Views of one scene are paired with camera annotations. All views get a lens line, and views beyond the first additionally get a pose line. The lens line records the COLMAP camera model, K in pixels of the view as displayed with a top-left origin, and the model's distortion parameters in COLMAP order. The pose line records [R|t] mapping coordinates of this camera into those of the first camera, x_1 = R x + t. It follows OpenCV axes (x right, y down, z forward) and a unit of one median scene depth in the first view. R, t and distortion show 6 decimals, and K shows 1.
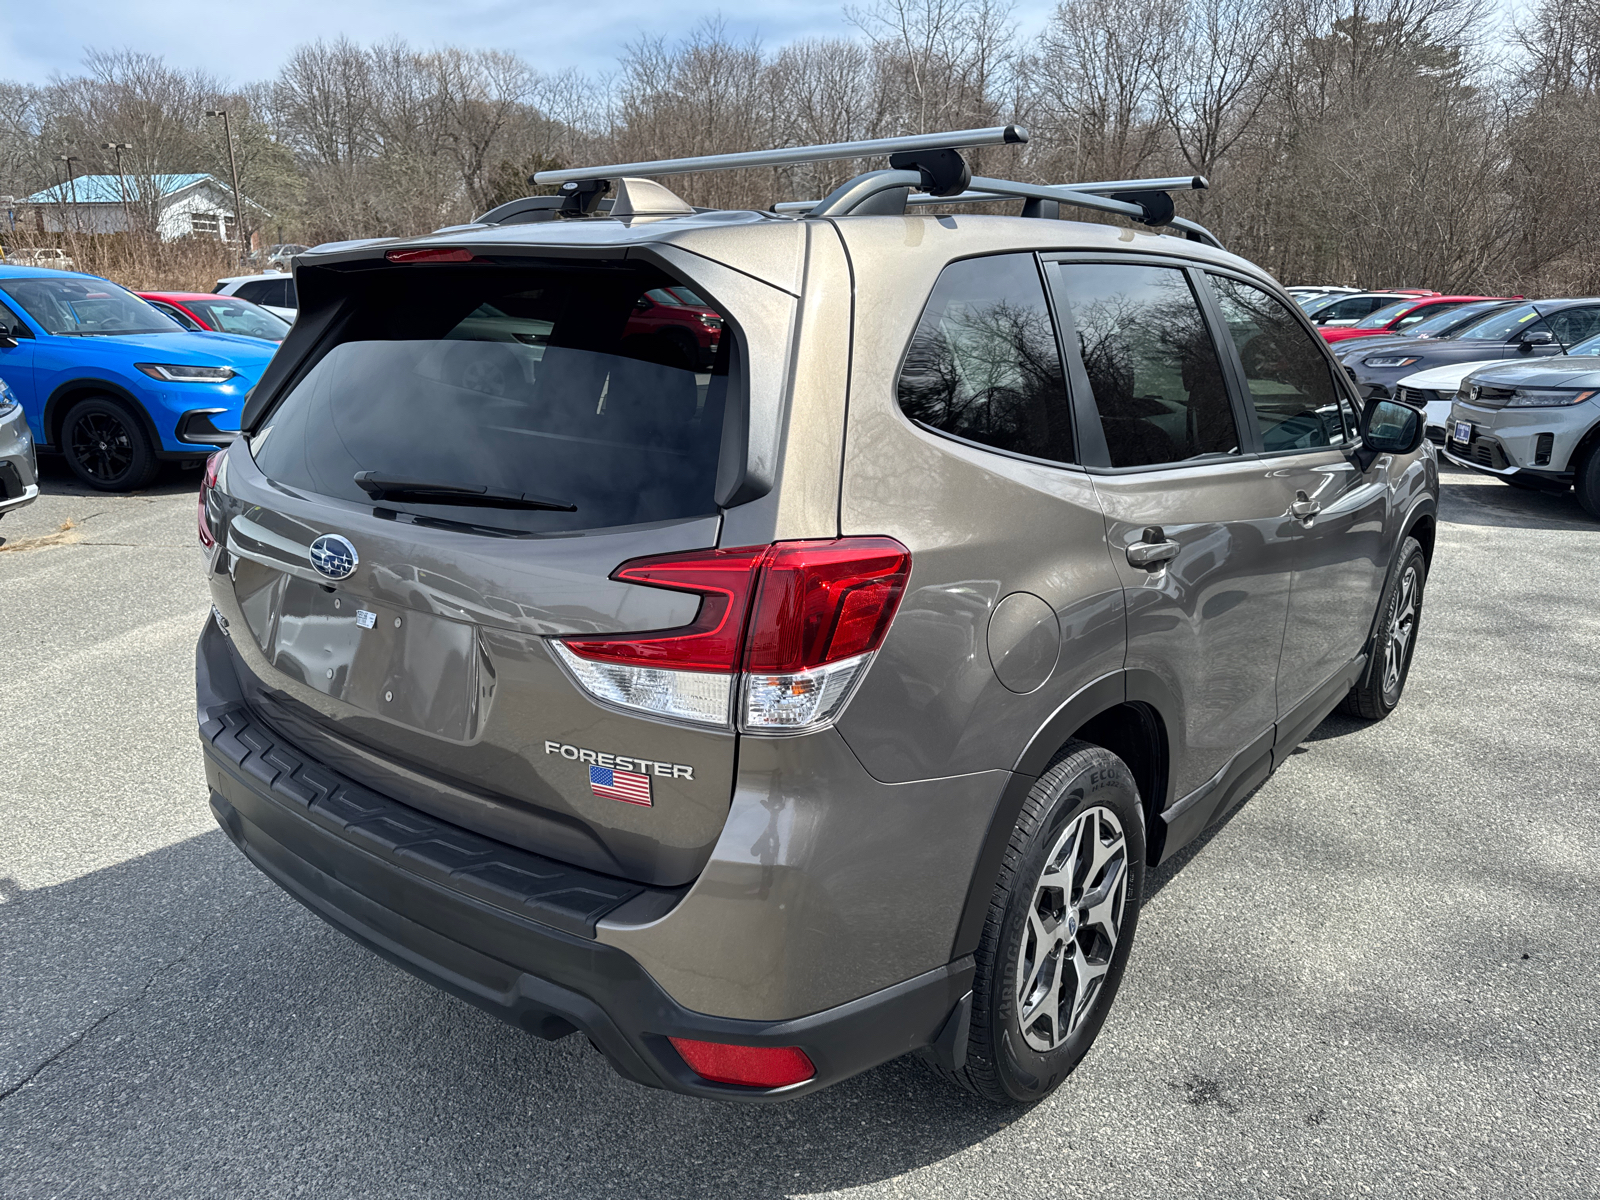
lens RADIAL K [[1135.8, 0, 801.9], [0, 1135.8, 624.6], [0, 0, 1]] dist [0.002361, -0.019808]
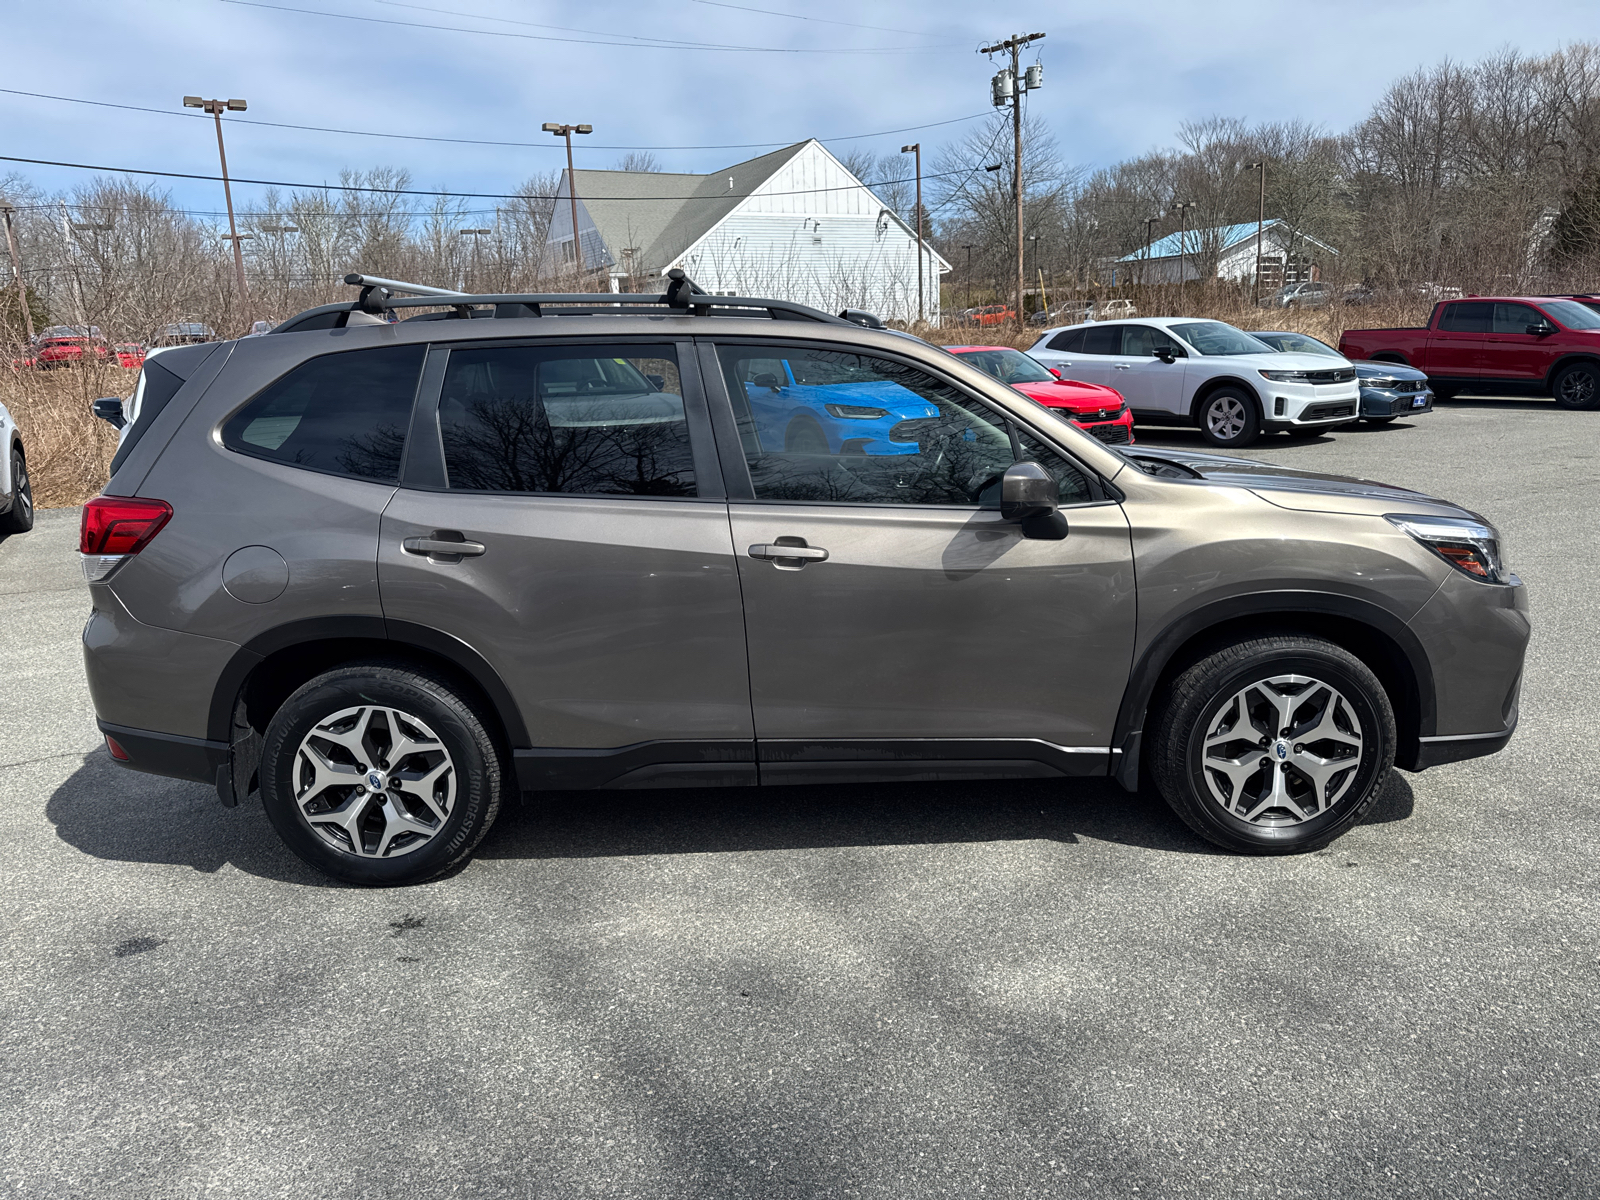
lens RADIAL K [[1135.8, 0, 801.9], [0, 1135.8, 624.6], [0, 0, 1]] dist [0.002361, -0.019808]
pose [[0.633043, 0.145454, -0.760329, 1.503071], [-0.166310, 0.984809, 0.049930, -0.100453], [0.756041, 0.094842, 0.647616, 0.364663]]
